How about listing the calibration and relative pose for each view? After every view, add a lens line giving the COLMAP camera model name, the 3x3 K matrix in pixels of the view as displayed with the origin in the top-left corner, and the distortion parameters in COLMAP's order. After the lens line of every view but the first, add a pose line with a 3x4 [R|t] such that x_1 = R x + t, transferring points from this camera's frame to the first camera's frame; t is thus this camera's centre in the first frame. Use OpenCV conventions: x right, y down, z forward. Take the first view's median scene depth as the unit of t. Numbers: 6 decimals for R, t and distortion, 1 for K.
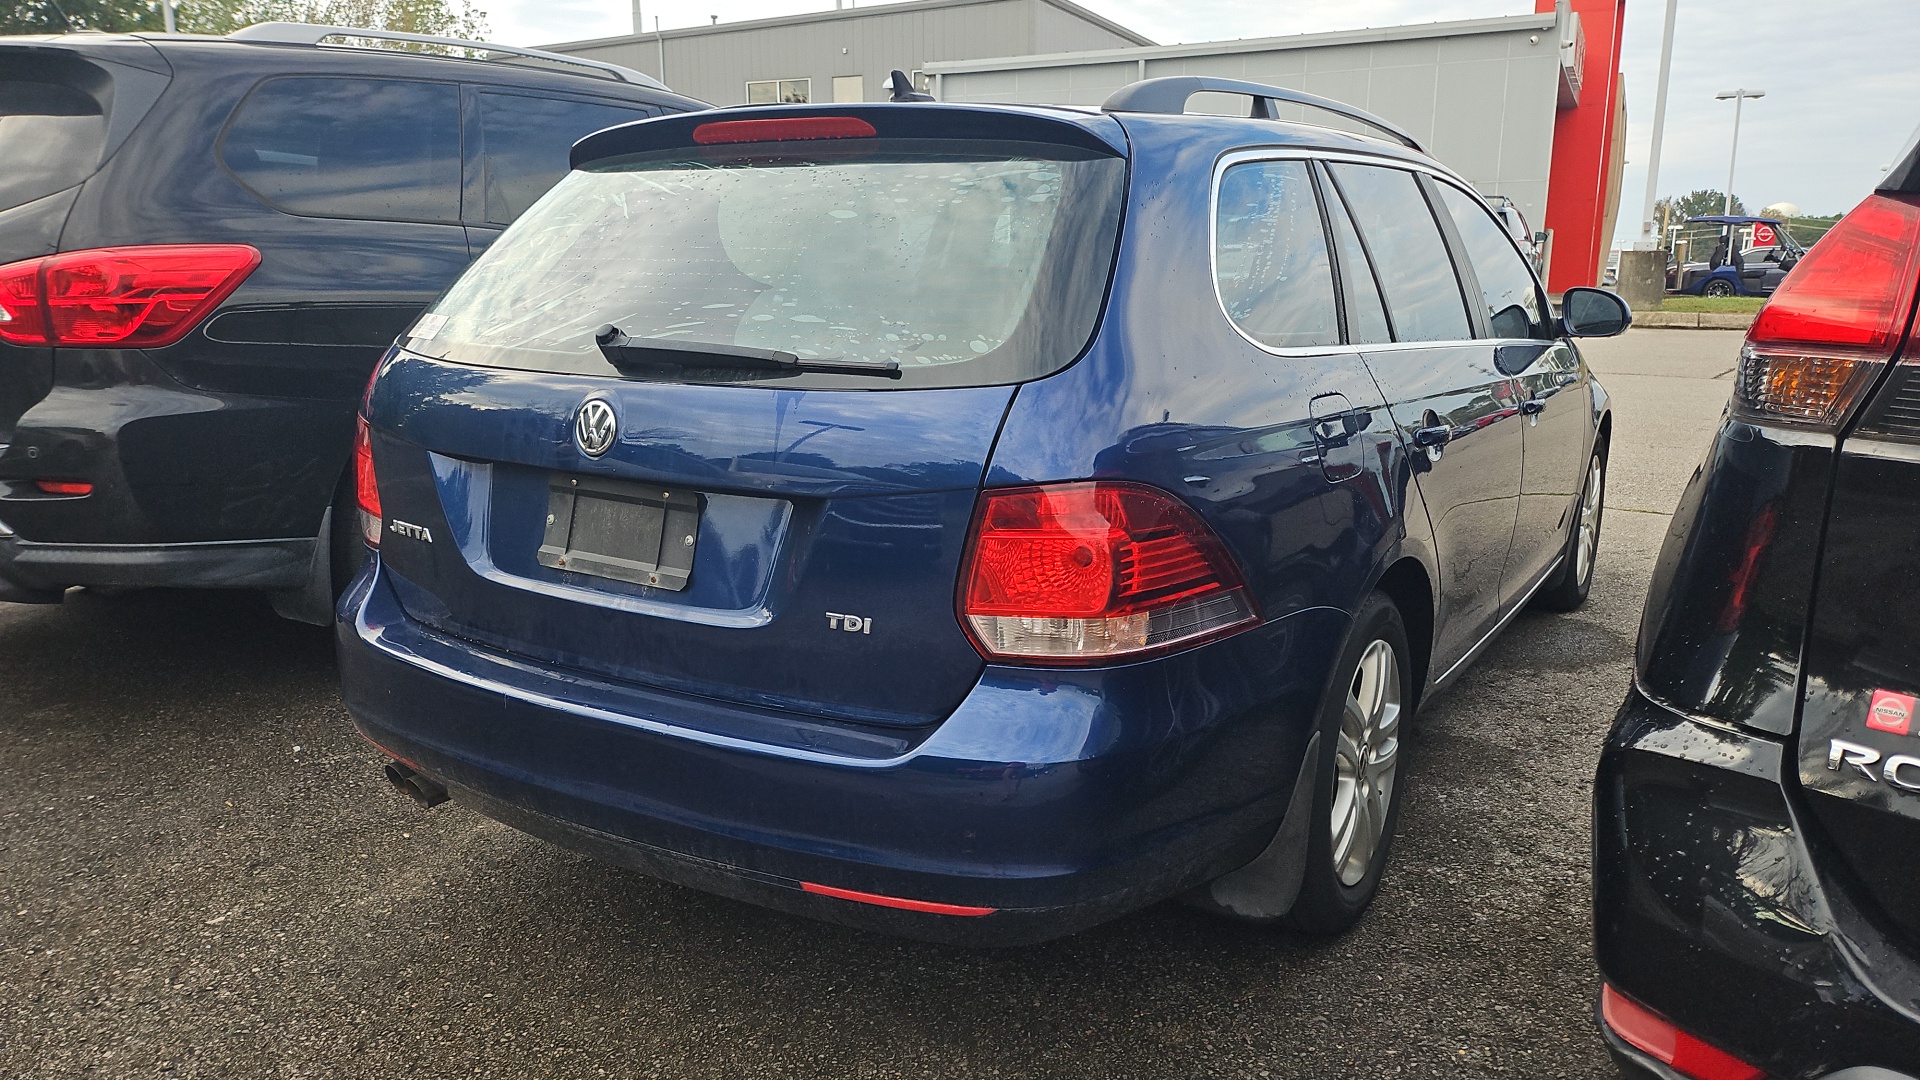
lens RADIAL K [[1371.3, 0, 963.4], [0, 1371.3, 559.3], [0, 0, 1]] dist [0.047643, -0.005538]
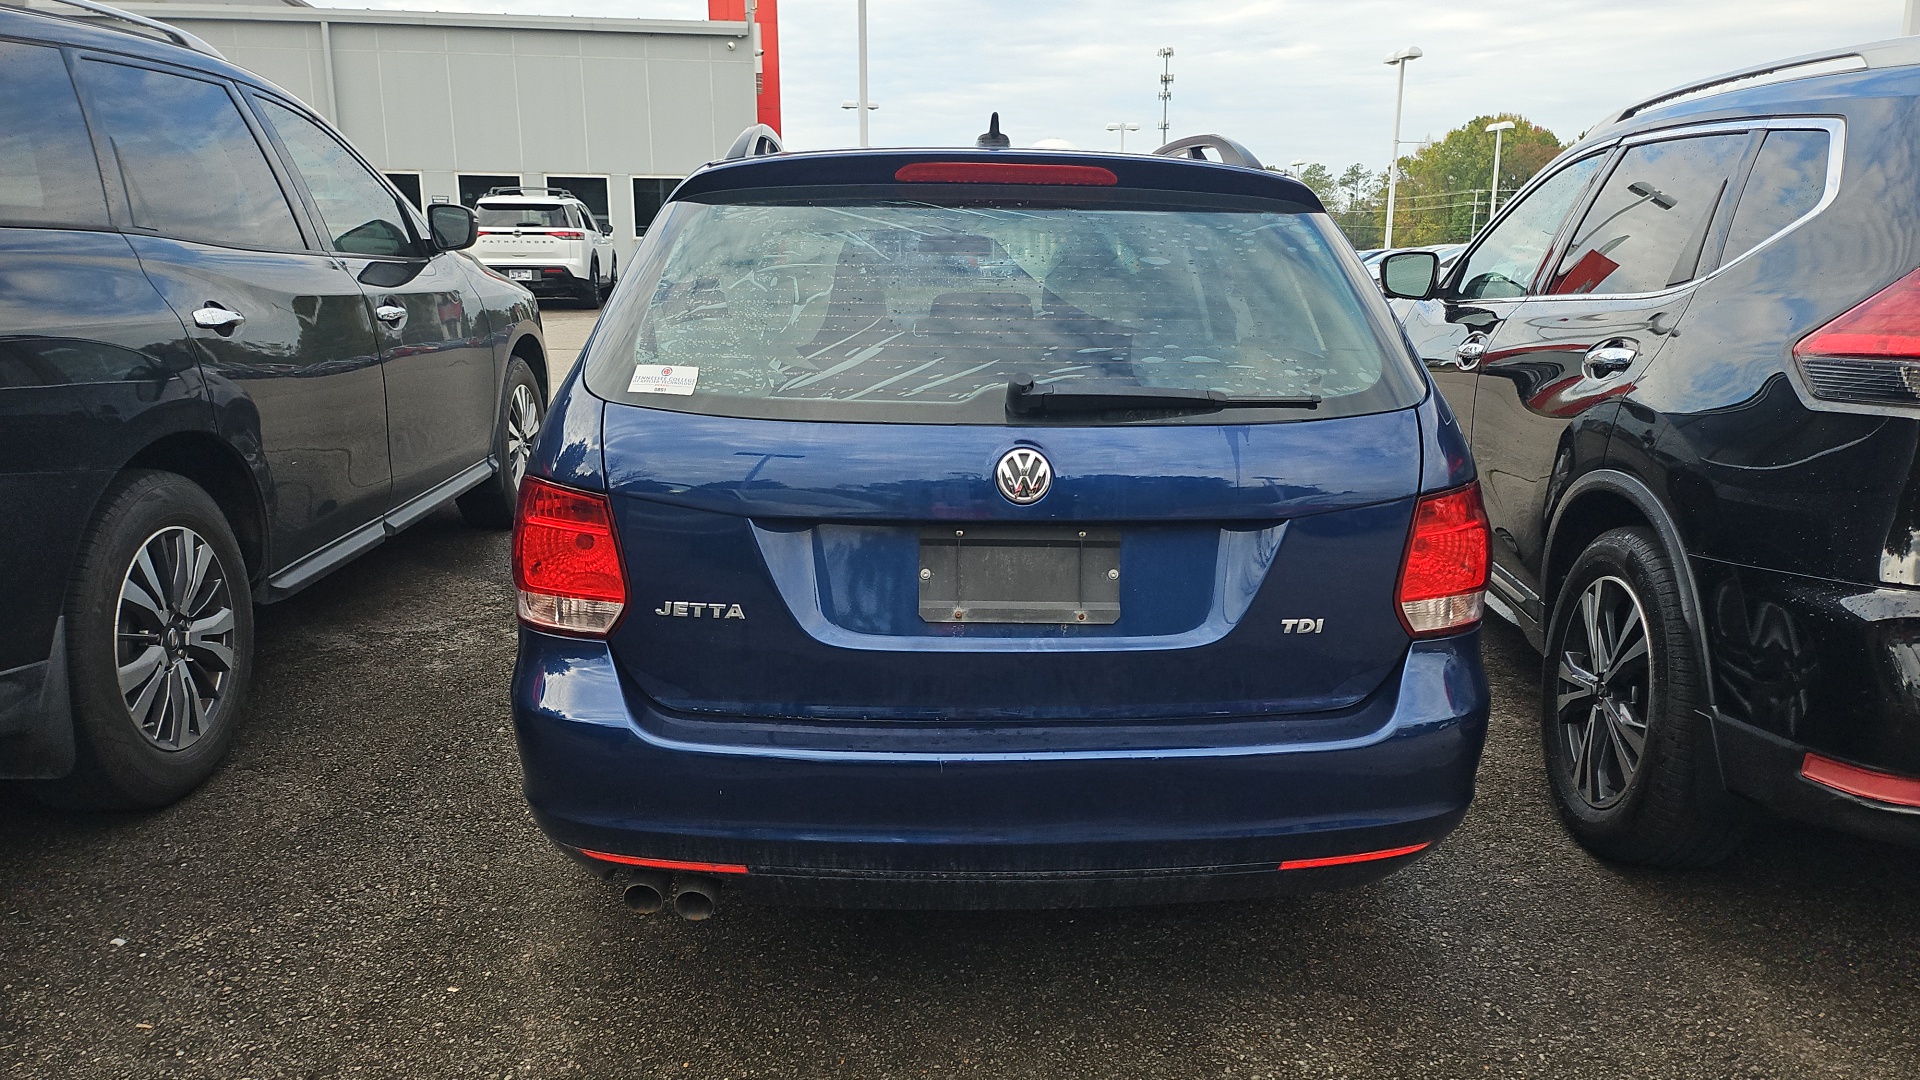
lens RADIAL K [[1371.3, 0, 977.9], [0, 1371.3, 537.3], [0, 0, 1]] dist [0.047643, -0.005538]
pose [[0.819154, -0.114699, 0.561988, -0.861419], [0.115709, 0.992703, 0.033947, -0.088501], [-0.561781, 0.037219, 0.826448, 0.190963]]
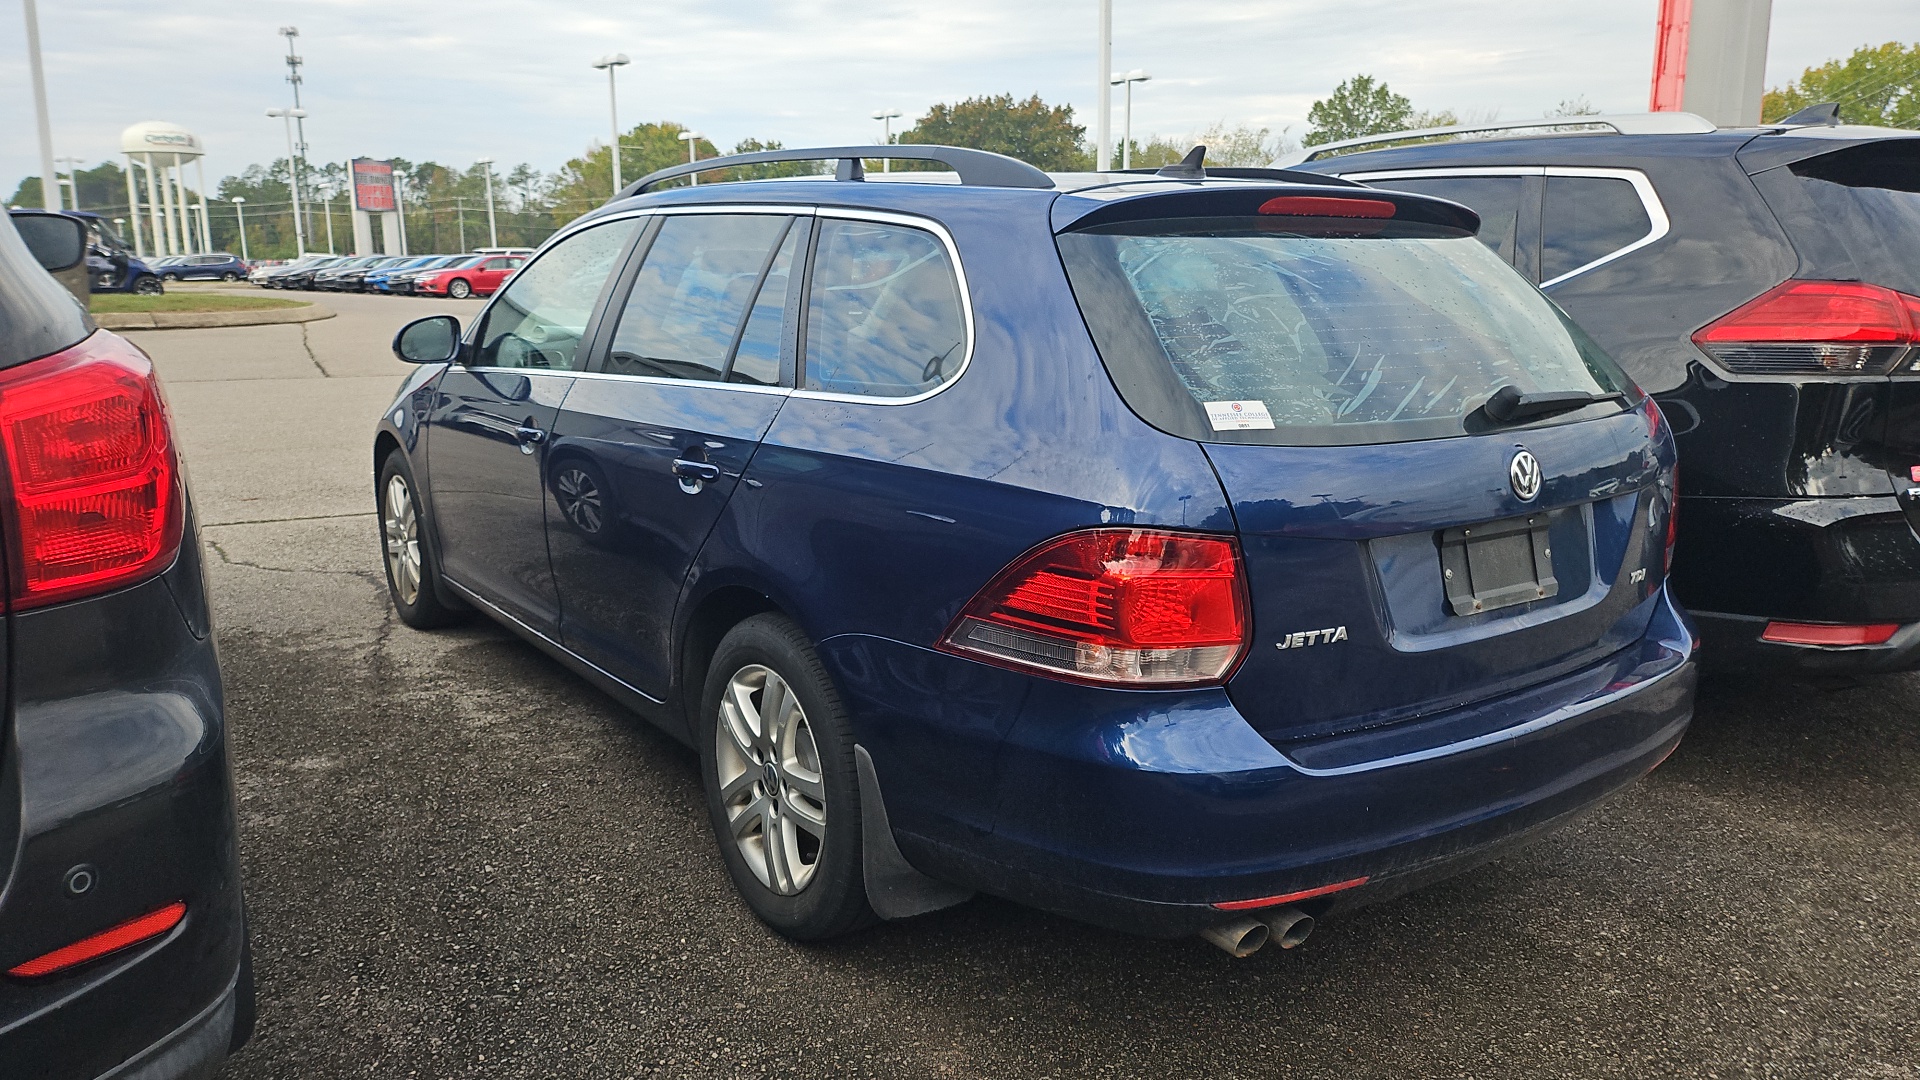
lens RADIAL K [[1371.3, 0, 976.2], [0, 1371.3, 522.5], [0, 0, 1]] dist [0.047643, -0.005538]
pose [[0.375341, -0.182310, 0.908781, -1.489104], [0.196795, 0.973786, 0.114071, -0.278086], [-0.905754, 0.136028, 0.401380, 0.955355]]
